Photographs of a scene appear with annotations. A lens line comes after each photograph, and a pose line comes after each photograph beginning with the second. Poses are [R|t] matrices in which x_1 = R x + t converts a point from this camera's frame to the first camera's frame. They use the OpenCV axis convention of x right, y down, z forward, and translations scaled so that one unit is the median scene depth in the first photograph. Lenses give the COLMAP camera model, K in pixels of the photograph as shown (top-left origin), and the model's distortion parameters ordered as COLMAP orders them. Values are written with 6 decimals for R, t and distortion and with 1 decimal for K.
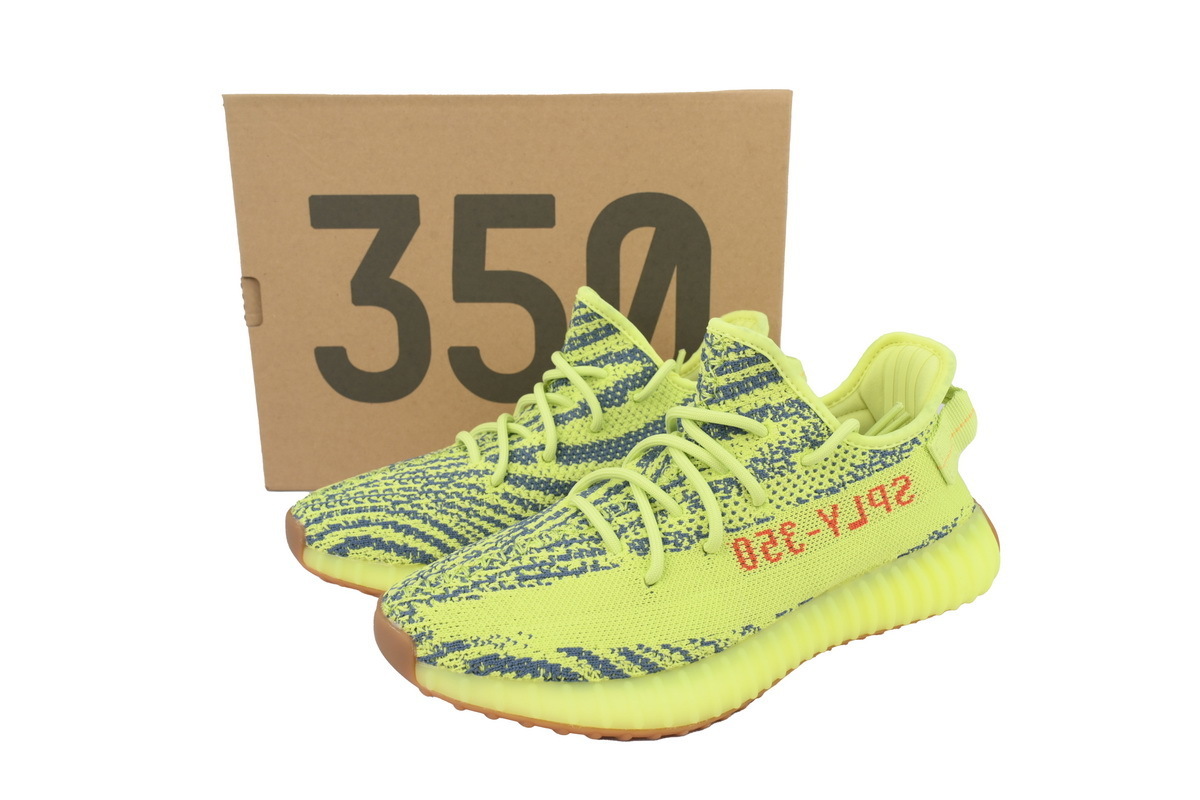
lens RADIAL K [[963.3, 0, 600.0], [0, 963.3, 400.0], [0, 0, 1]] dist [0.135566, -0.002370]
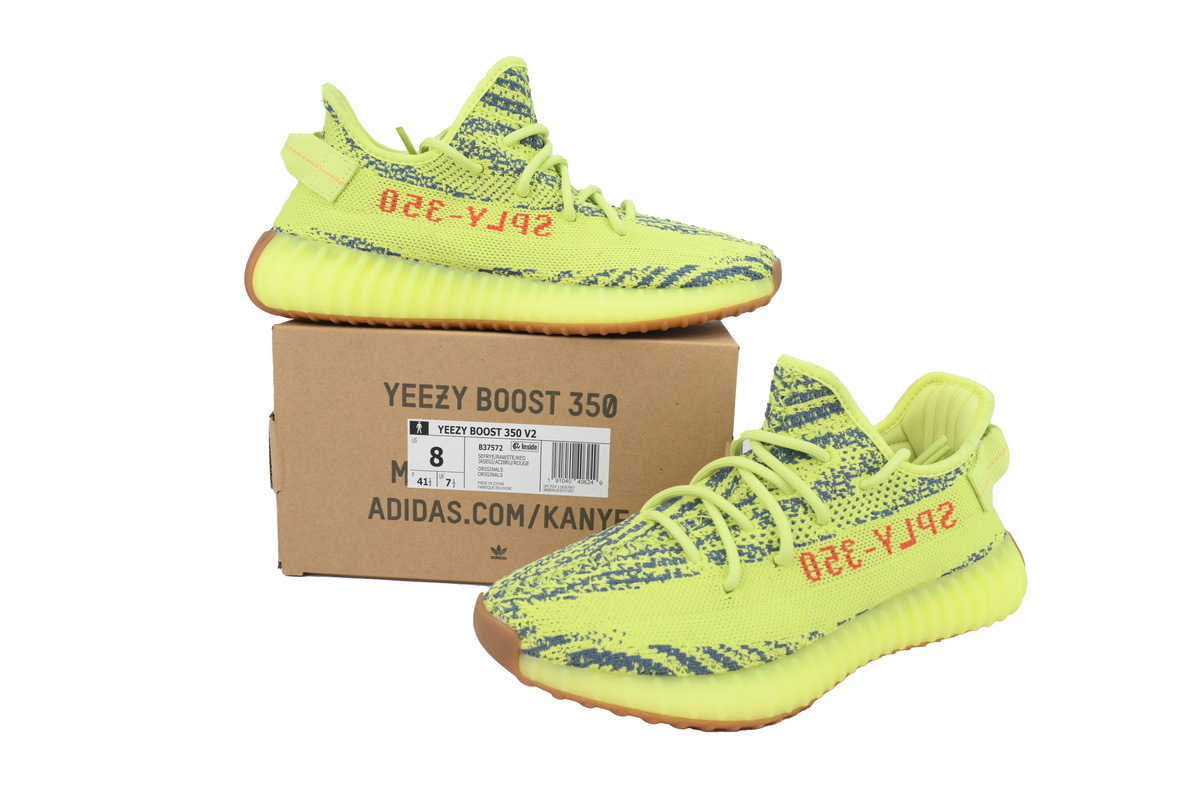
lens RADIAL K [[963.3, 0, 600.0], [0, 963.3, 400.0], [0, 0, 1]] dist [0.135566, -0.002370]
pose [[0.998853, 0.032815, 0.034878, -0.134125], [-0.031518, 0.998815, -0.037092, 0.016883], [-0.036054, 0.035950, 0.998703, -0.106725]]
